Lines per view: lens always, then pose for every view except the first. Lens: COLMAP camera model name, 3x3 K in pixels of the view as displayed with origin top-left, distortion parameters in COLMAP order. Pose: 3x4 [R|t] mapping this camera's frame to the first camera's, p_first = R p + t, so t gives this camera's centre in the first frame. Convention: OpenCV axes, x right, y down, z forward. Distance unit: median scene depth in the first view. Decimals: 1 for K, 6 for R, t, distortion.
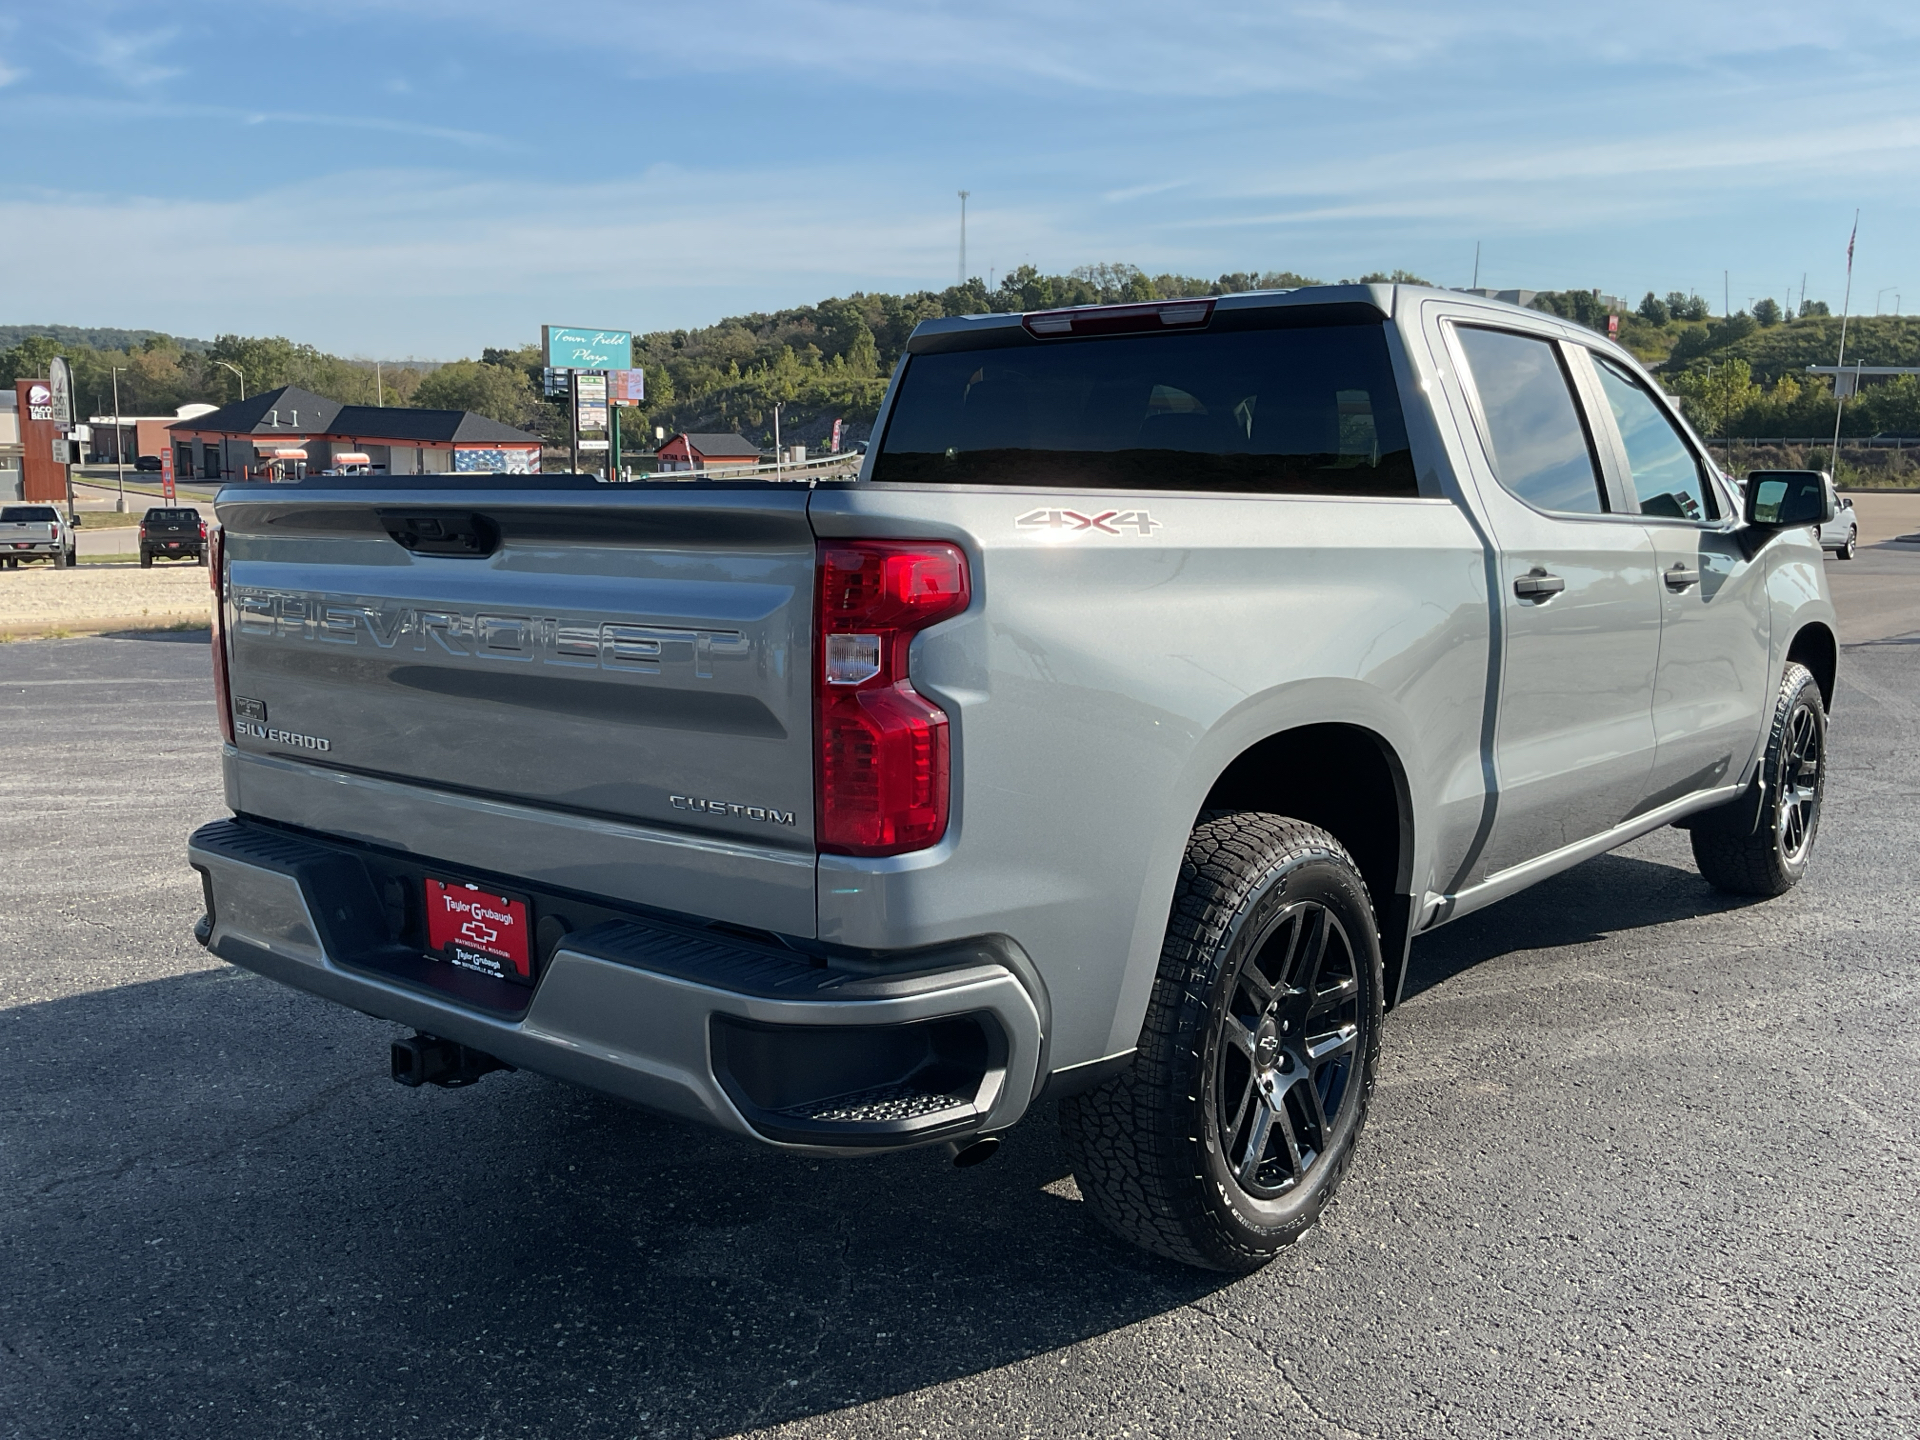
lens RADIAL K [[1691.1, 0, 968.4], [0, 1691.1, 722.5], [0, 0, 1]] dist [0.044002, -0.098664]
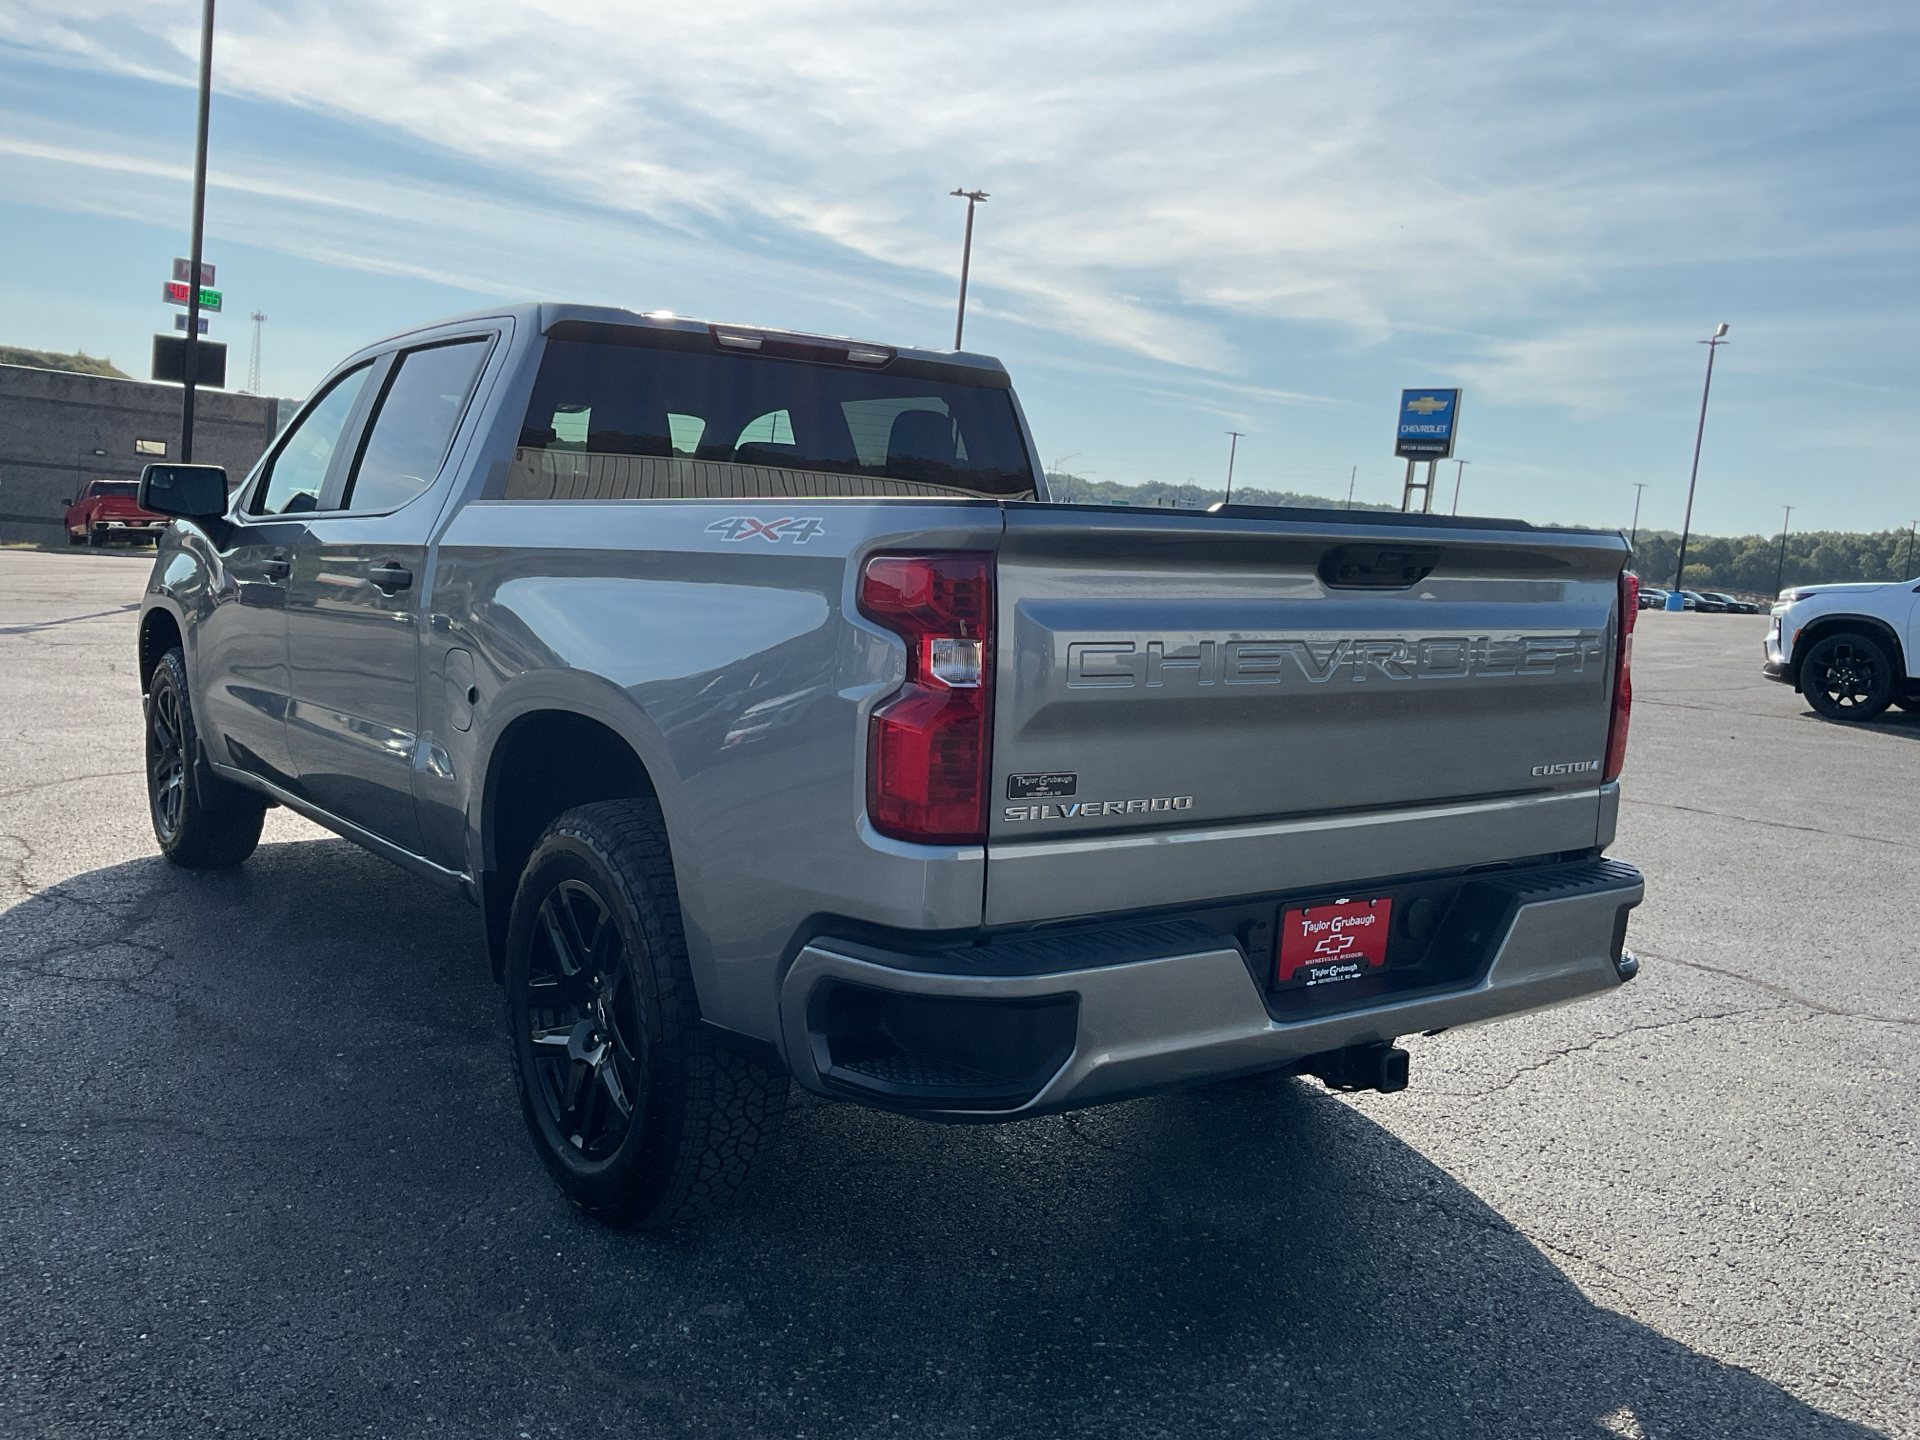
lens RADIAL K [[1691.1, 0, 946.0], [0, 1691.1, 736.0], [0, 0, 1]] dist [0.044002, -0.098664]
pose [[0.265563, -0.103083, 0.958567, -1.207199], [0.085630, 0.992860, 0.083048, -0.101301], [-0.960283, 0.060028, 0.272494, 0.837855]]
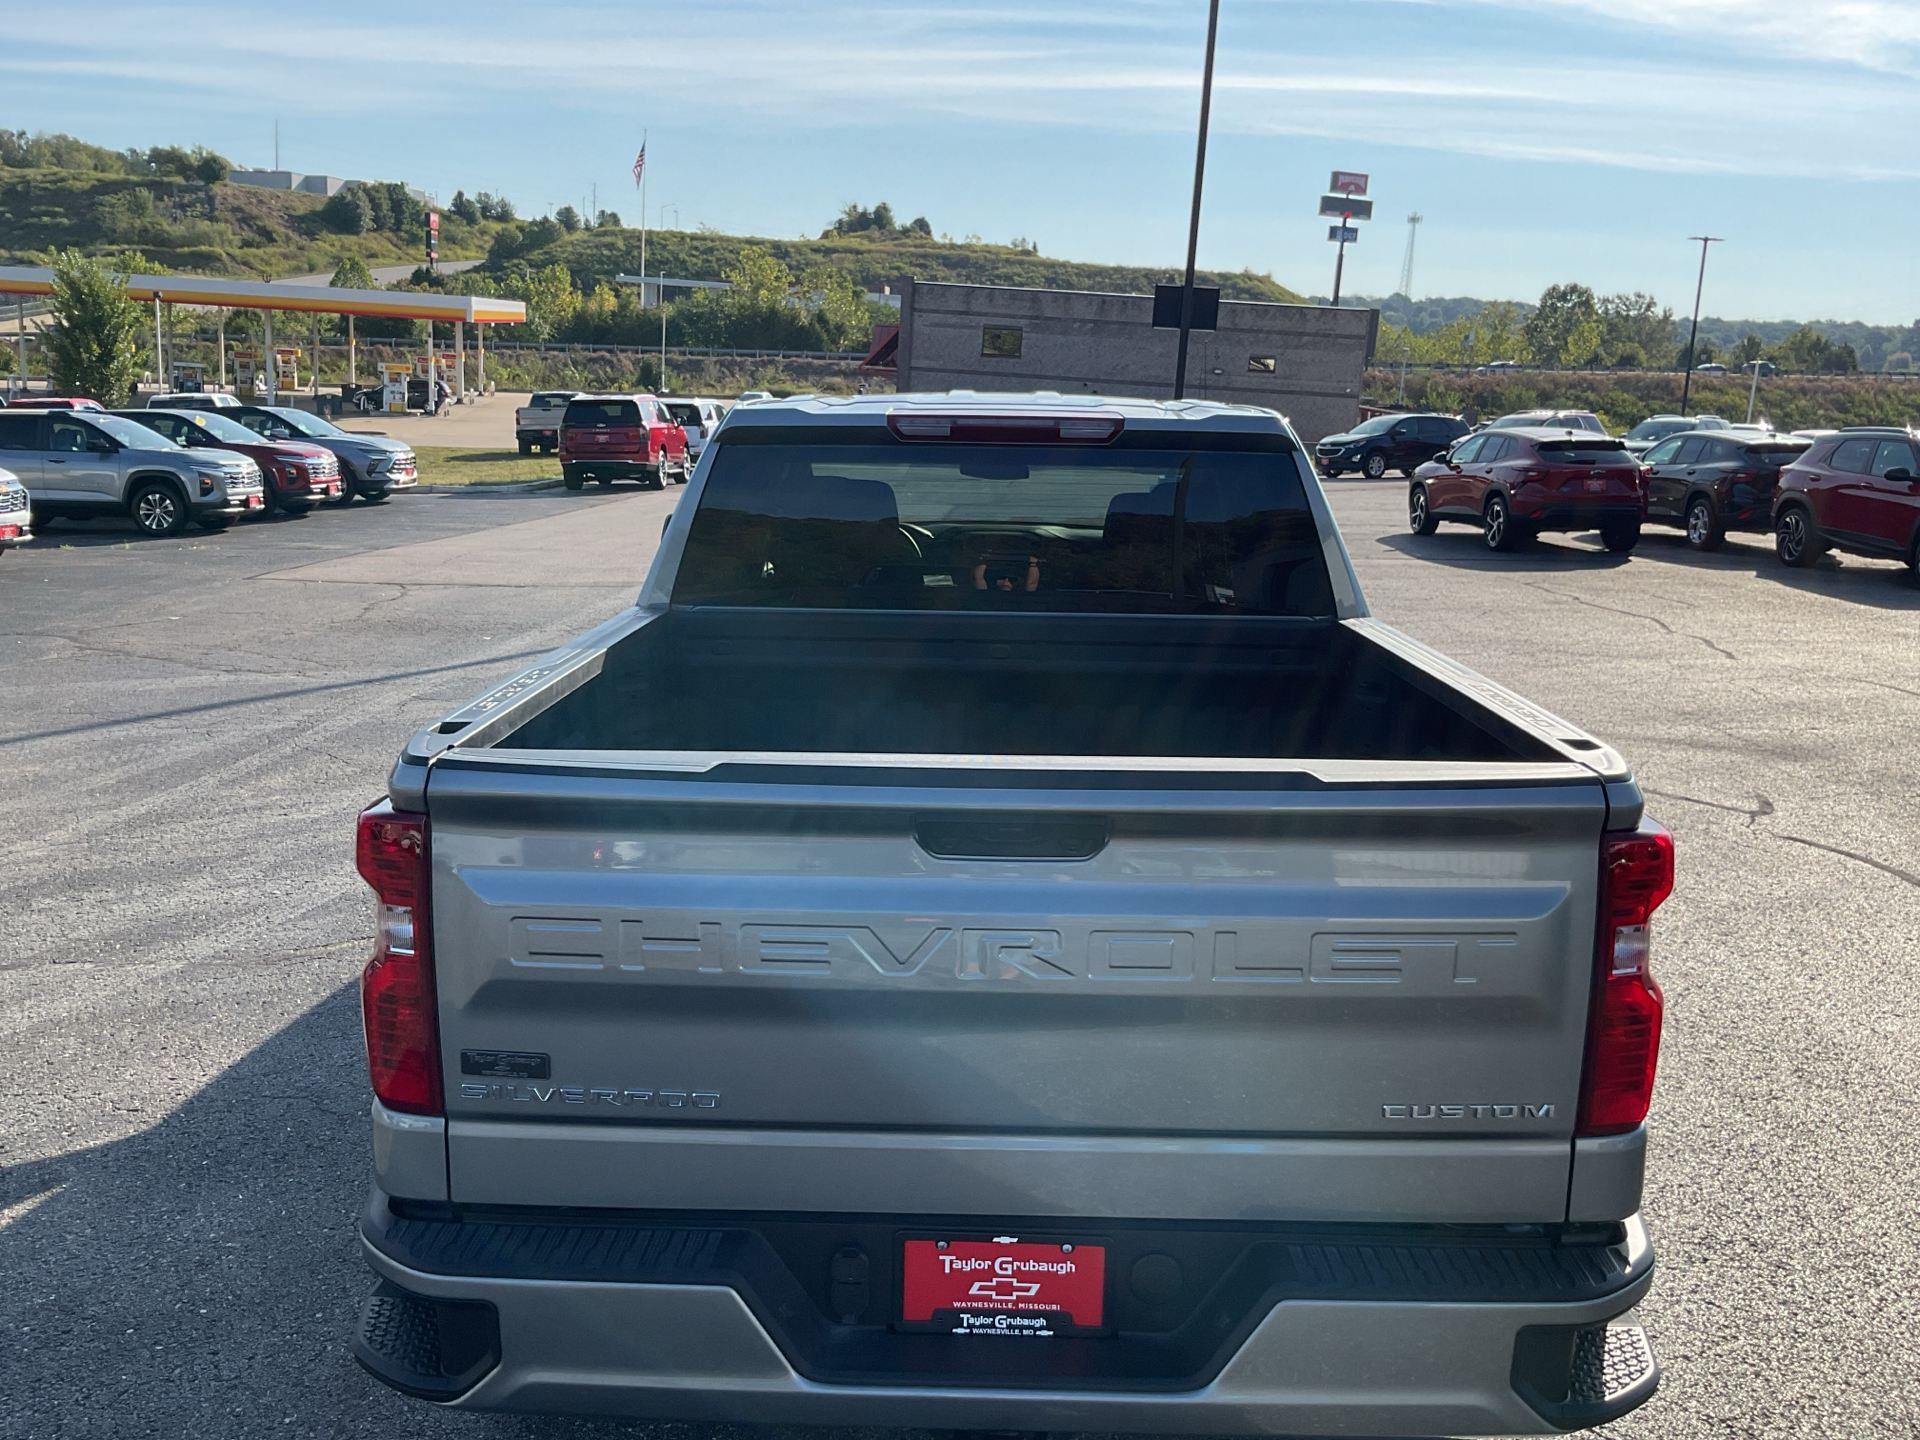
lens RADIAL K [[1691.1, 0, 952.4], [0, 1691.1, 719.1], [0, 0, 1]] dist [0.044002, -0.098664]
pose [[0.790549, -0.104493, 0.603418, -0.700424], [0.067528, 0.994201, 0.083695, -0.202954], [-0.608664, -0.025417, 0.793021, 0.322165]]
